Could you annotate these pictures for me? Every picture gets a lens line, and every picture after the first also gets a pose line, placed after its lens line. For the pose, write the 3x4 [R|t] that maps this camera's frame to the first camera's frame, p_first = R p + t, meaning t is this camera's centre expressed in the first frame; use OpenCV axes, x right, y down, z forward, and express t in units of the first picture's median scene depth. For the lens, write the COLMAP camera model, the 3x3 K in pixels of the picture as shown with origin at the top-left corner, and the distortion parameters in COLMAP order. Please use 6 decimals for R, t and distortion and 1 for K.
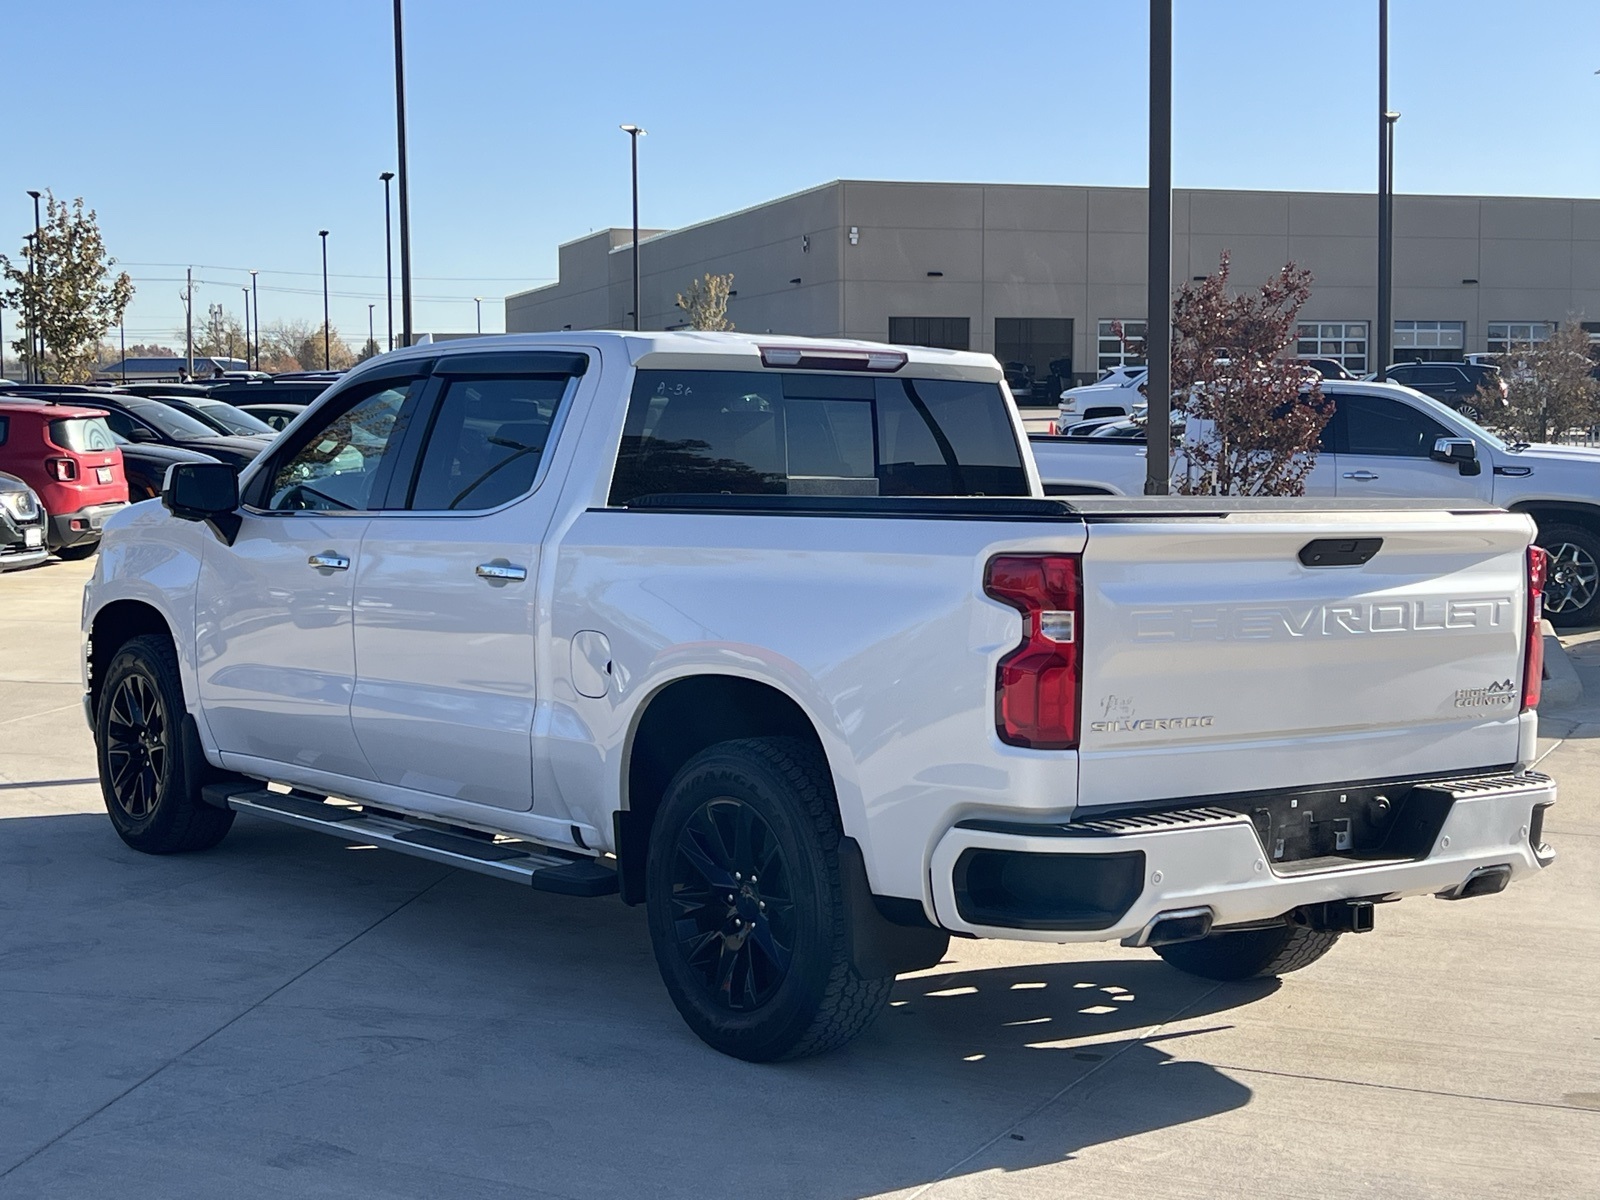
lens RADIAL K [[2446.4, 0, 814.5], [0, 2446.4, 633.8], [0, 0, 1]] dist [0.174003, -0.524220]
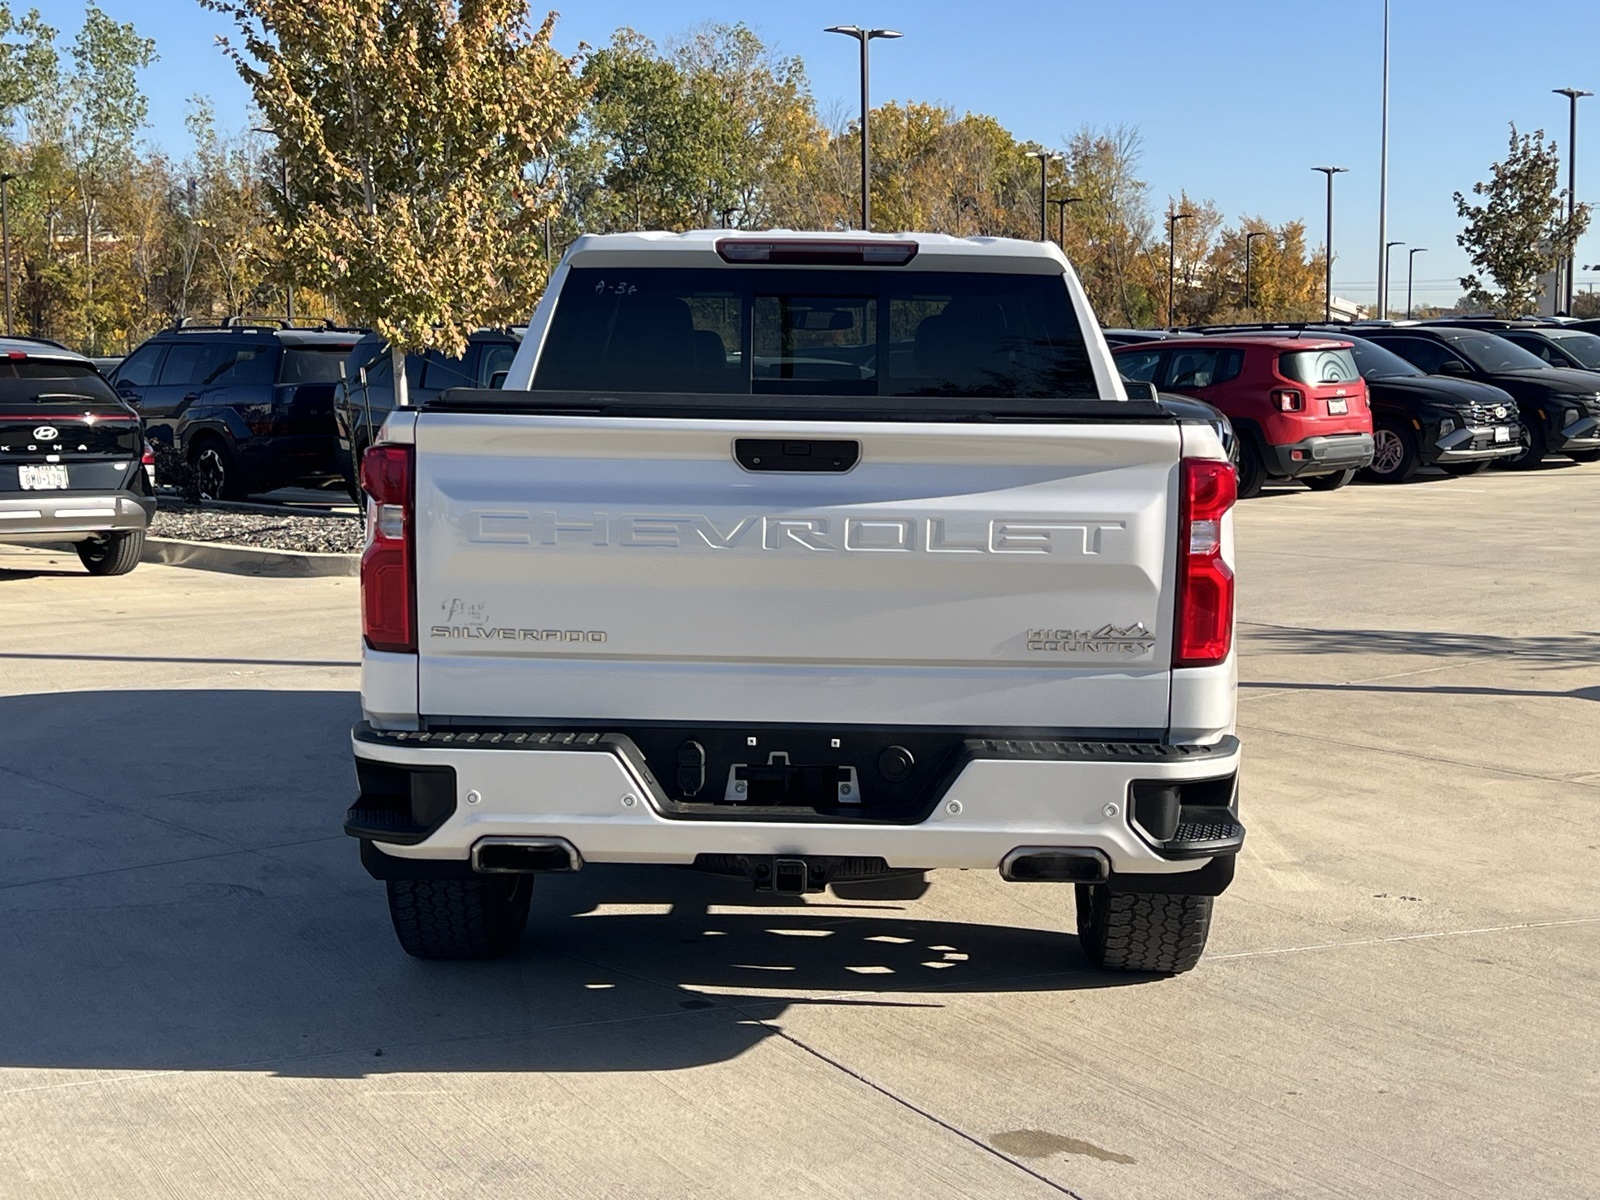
lens RADIAL K [[2446.4, 0, 814.5], [0, 2446.4, 633.8], [0, 0, 1]] dist [0.174003, -0.524220]
pose [[0.780648, 0.064718, -0.621610, 0.588816], [-0.050532, 0.997904, 0.040433, -0.004478], [0.622924, -0.000153, 0.782282, 0.258929]]
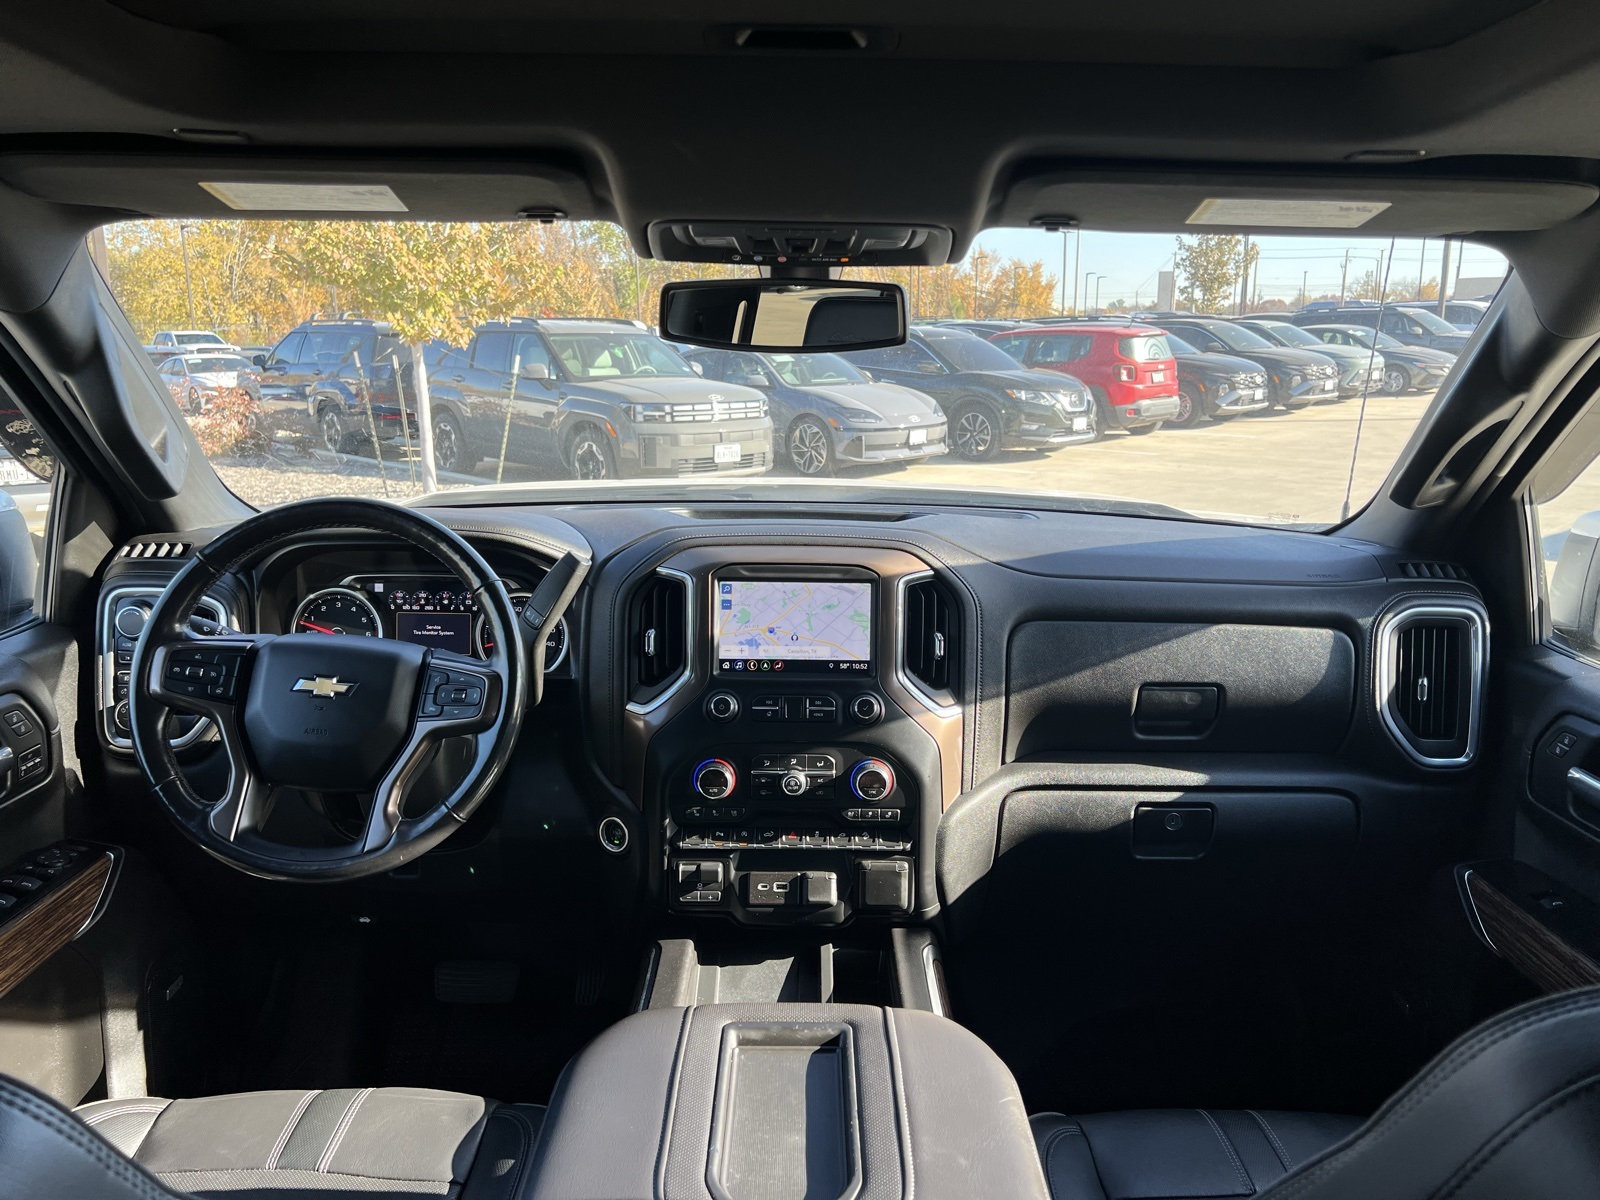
lens RADIAL K [[1217.6, 0, 802.9], [0, 1217.6, 588.8], [0, 0, 1]] dist [0.015663, -0.001418]
pose [[0.789728, 0.120490, -0.601509, -0.047841], [-0.048883, 0.989764, 0.134083, -0.092562], [0.611507, -0.076485, 0.787534, 1.056239]]
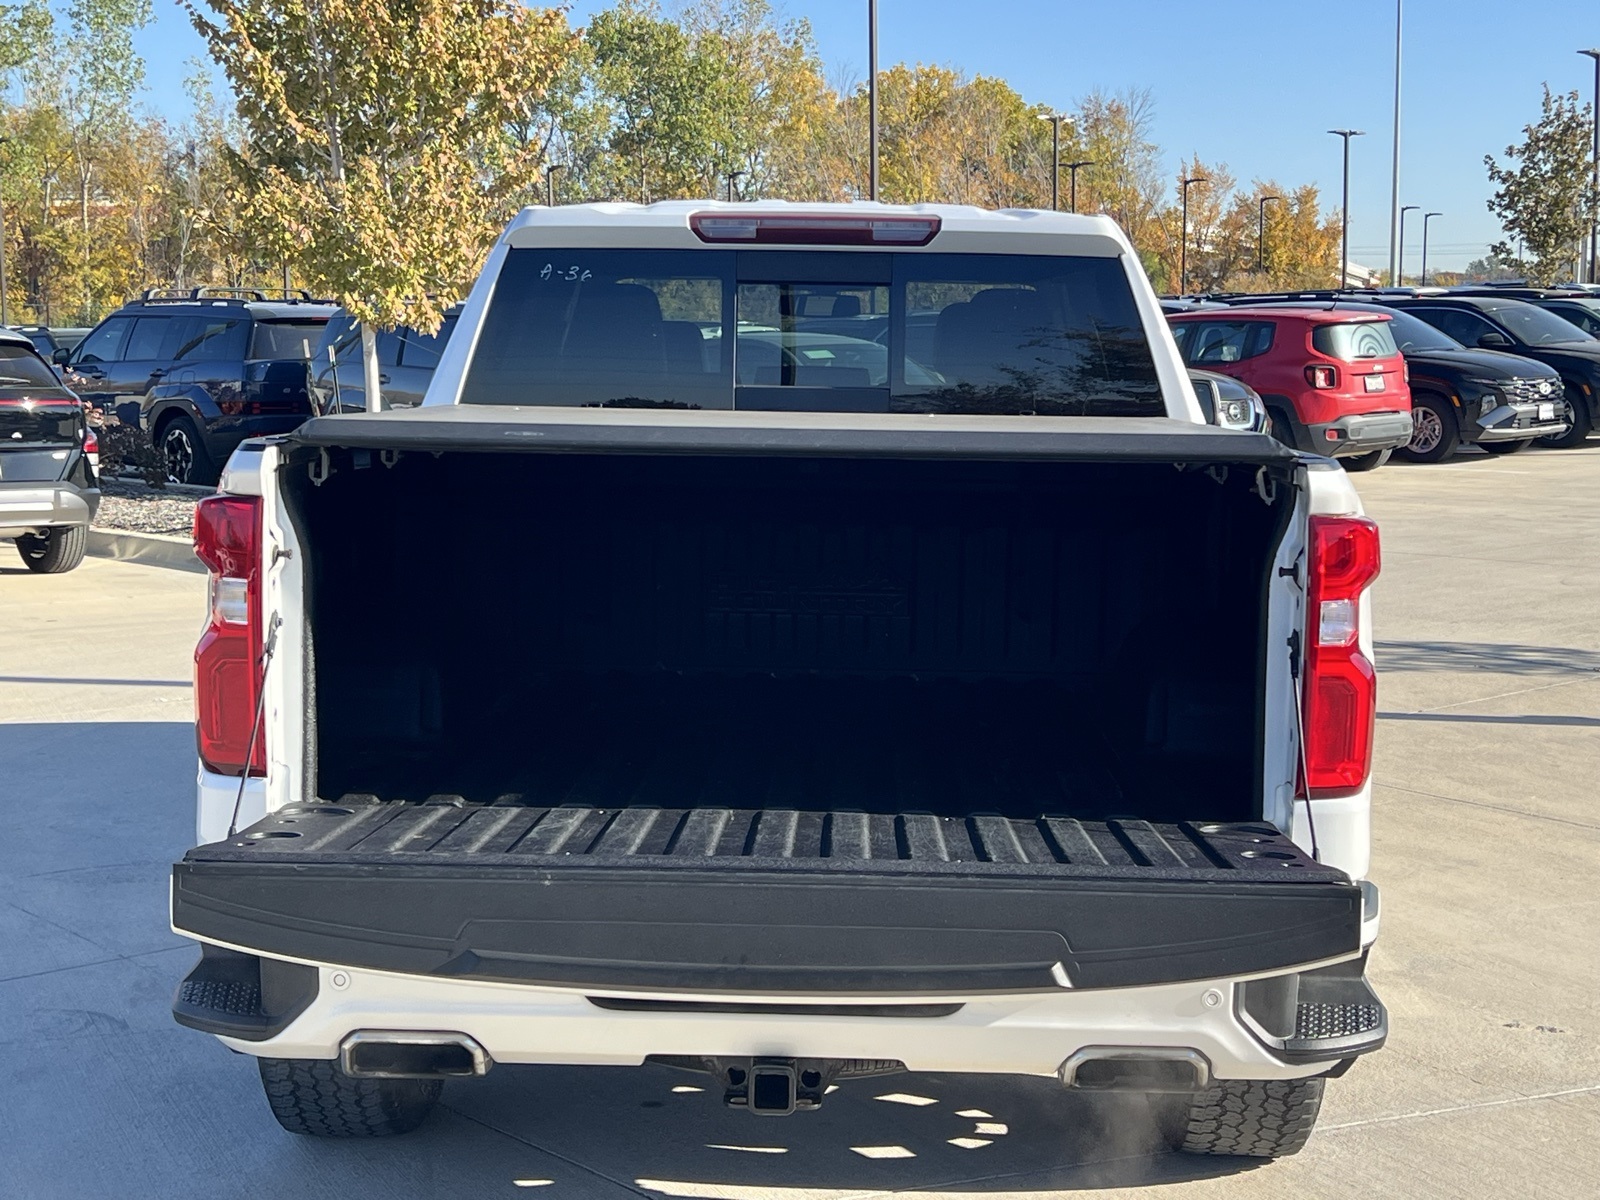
lens RADIAL K [[2446.4, 0, 814.5], [0, 2446.4, 633.8], [0, 0, 1]] dist [0.174003, -0.524220]
pose [[0.778640, 0.073805, -0.623116, 0.478058], [-0.050785, 0.997213, 0.054654, -0.028830], [0.625413, -0.010911, 0.780218, 0.400695]]
